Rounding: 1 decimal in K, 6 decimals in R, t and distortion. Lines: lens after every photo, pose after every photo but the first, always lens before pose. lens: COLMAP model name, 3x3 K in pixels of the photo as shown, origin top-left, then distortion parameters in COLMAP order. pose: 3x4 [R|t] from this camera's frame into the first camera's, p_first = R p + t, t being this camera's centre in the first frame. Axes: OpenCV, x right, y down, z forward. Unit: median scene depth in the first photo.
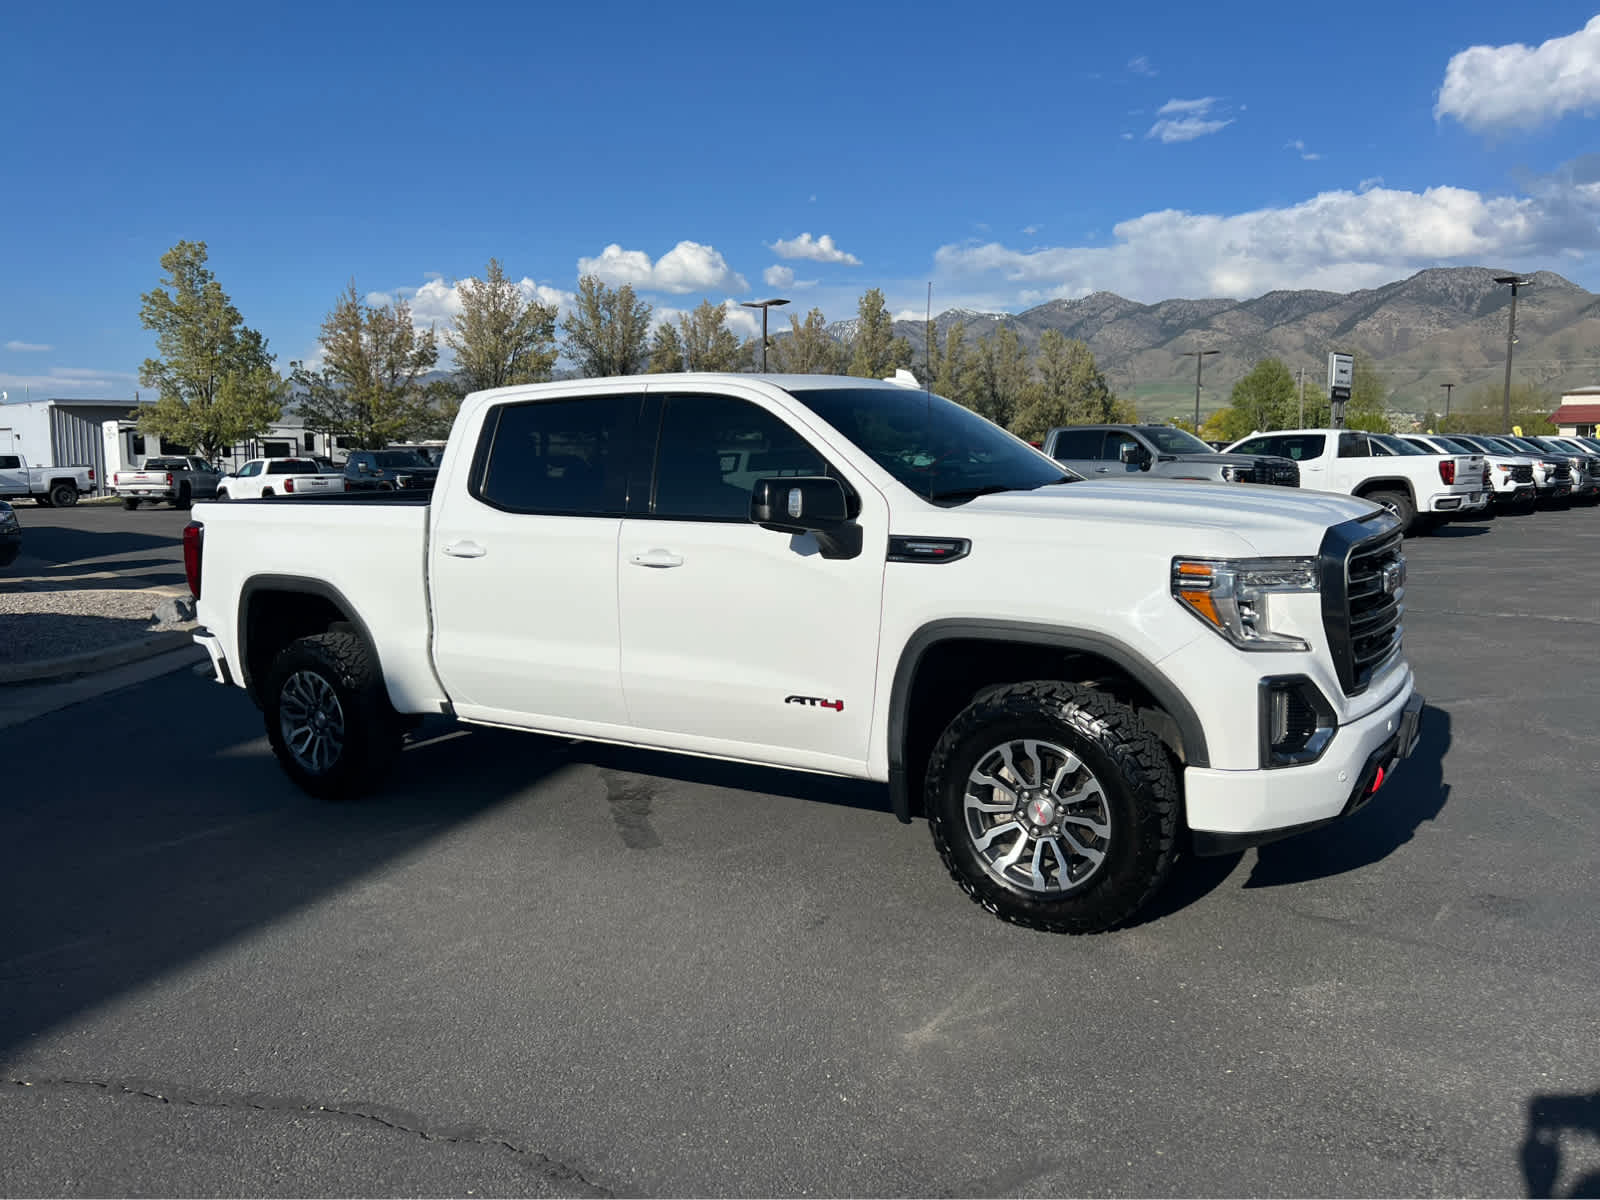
lens RADIAL K [[1225.6, 0, 805.1], [0, 1225.6, 565.8], [0, 0, 1]] dist [0.057500, -0.068772]
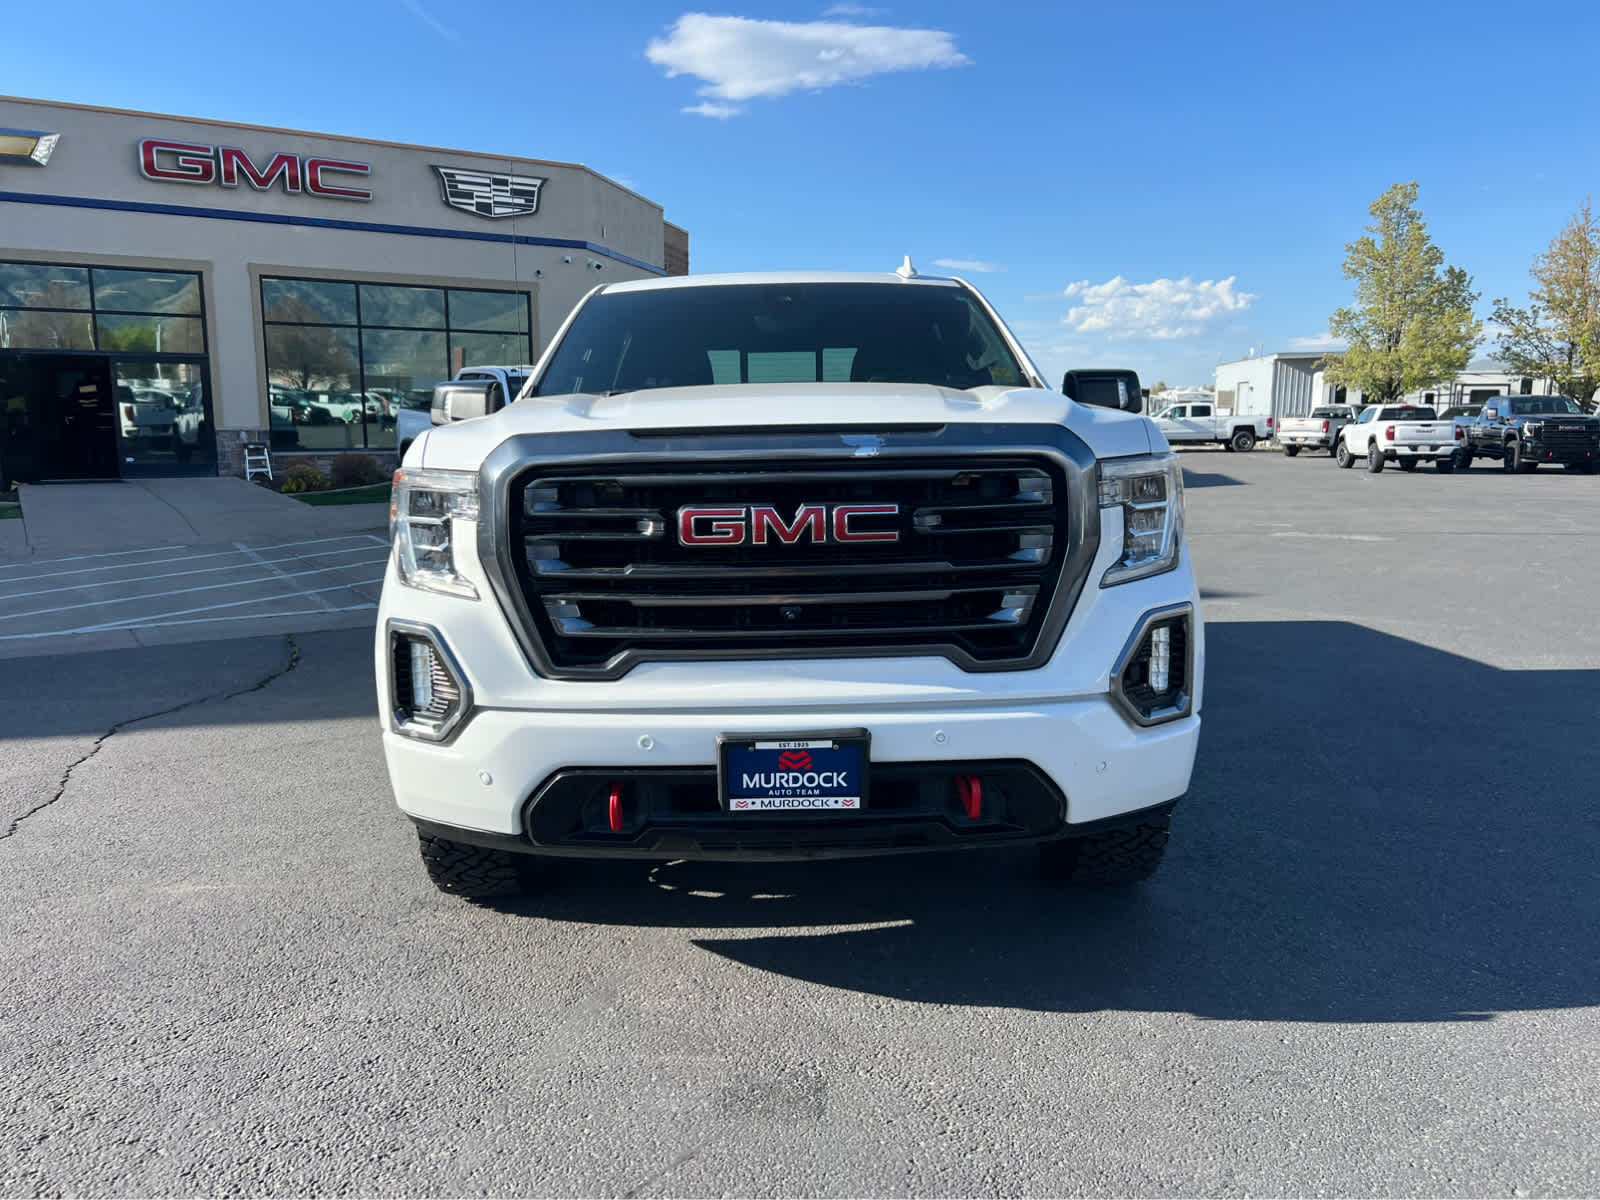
lens RADIAL K [[1224.5, 0, 800.0], [0, 1224.5, 600.0], [0, 0, 1]] dist [0.056368, -0.069196]
pose [[0.539924, 0.125958, -0.832236, 0.107485], [-0.071912, 0.992028, 0.103488, -0.002210], [0.838636, 0.003972, 0.544678, 0.072656]]
